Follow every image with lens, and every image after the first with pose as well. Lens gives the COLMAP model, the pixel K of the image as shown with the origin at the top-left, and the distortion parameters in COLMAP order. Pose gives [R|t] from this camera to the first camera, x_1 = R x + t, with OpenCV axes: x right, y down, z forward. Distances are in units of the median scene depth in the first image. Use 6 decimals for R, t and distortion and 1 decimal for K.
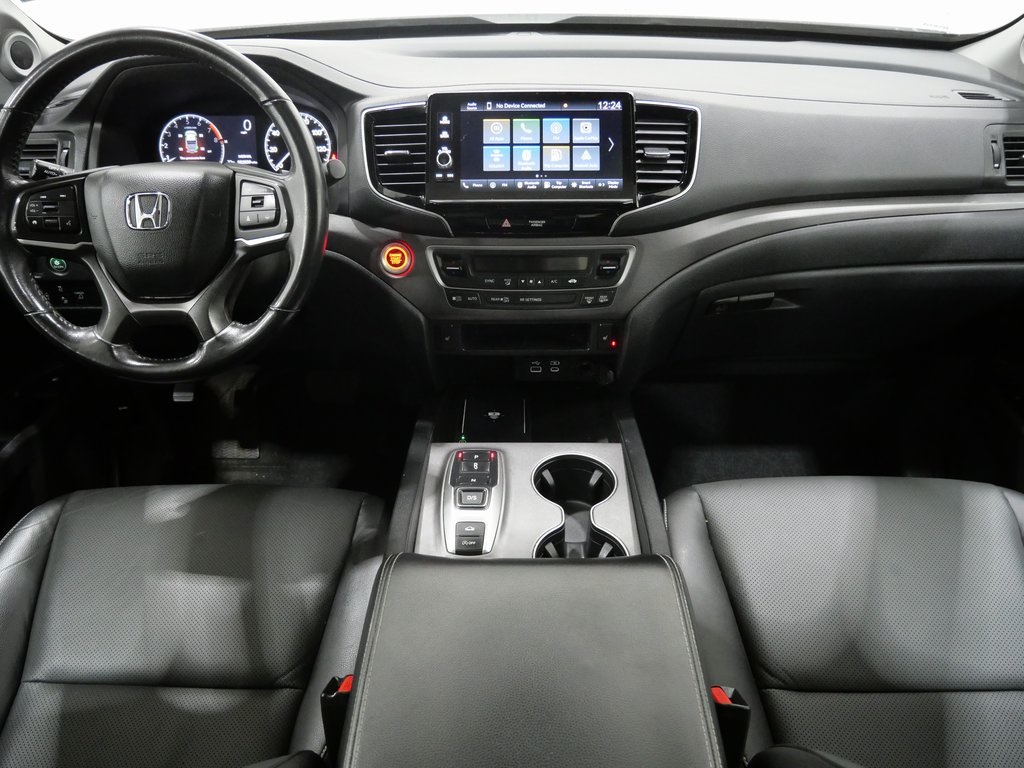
lens RADIAL K [[811.5, 0, 512.0], [0, 811.5, 384.0], [0, 0, 1]] dist [-0.008871, -0.007267]
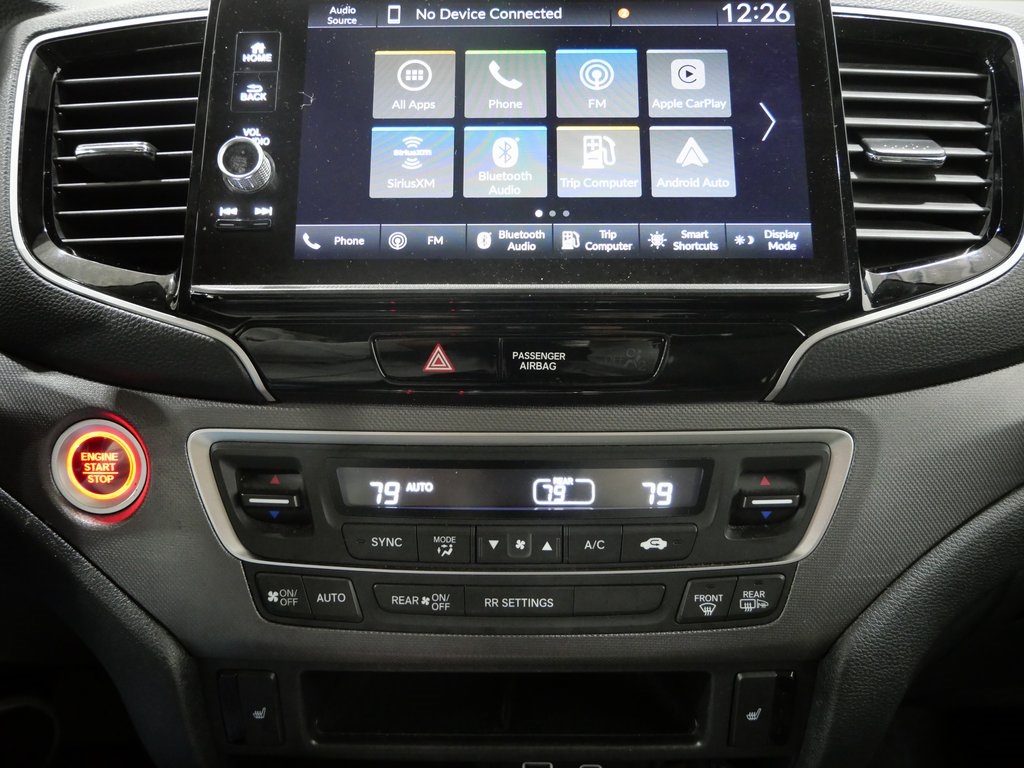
lens RADIAL K [[935.9, 0, 512.0], [0, 935.9, 384.0], [0, 0, 1]] dist [-0.009202, -0.002727]
pose [[0.999990, 0.003141, 0.003308, 0.019511], [-0.002476, 0.982787, -0.184726, -0.123564], [-0.003831, 0.184716, 0.982784, 0.652273]]
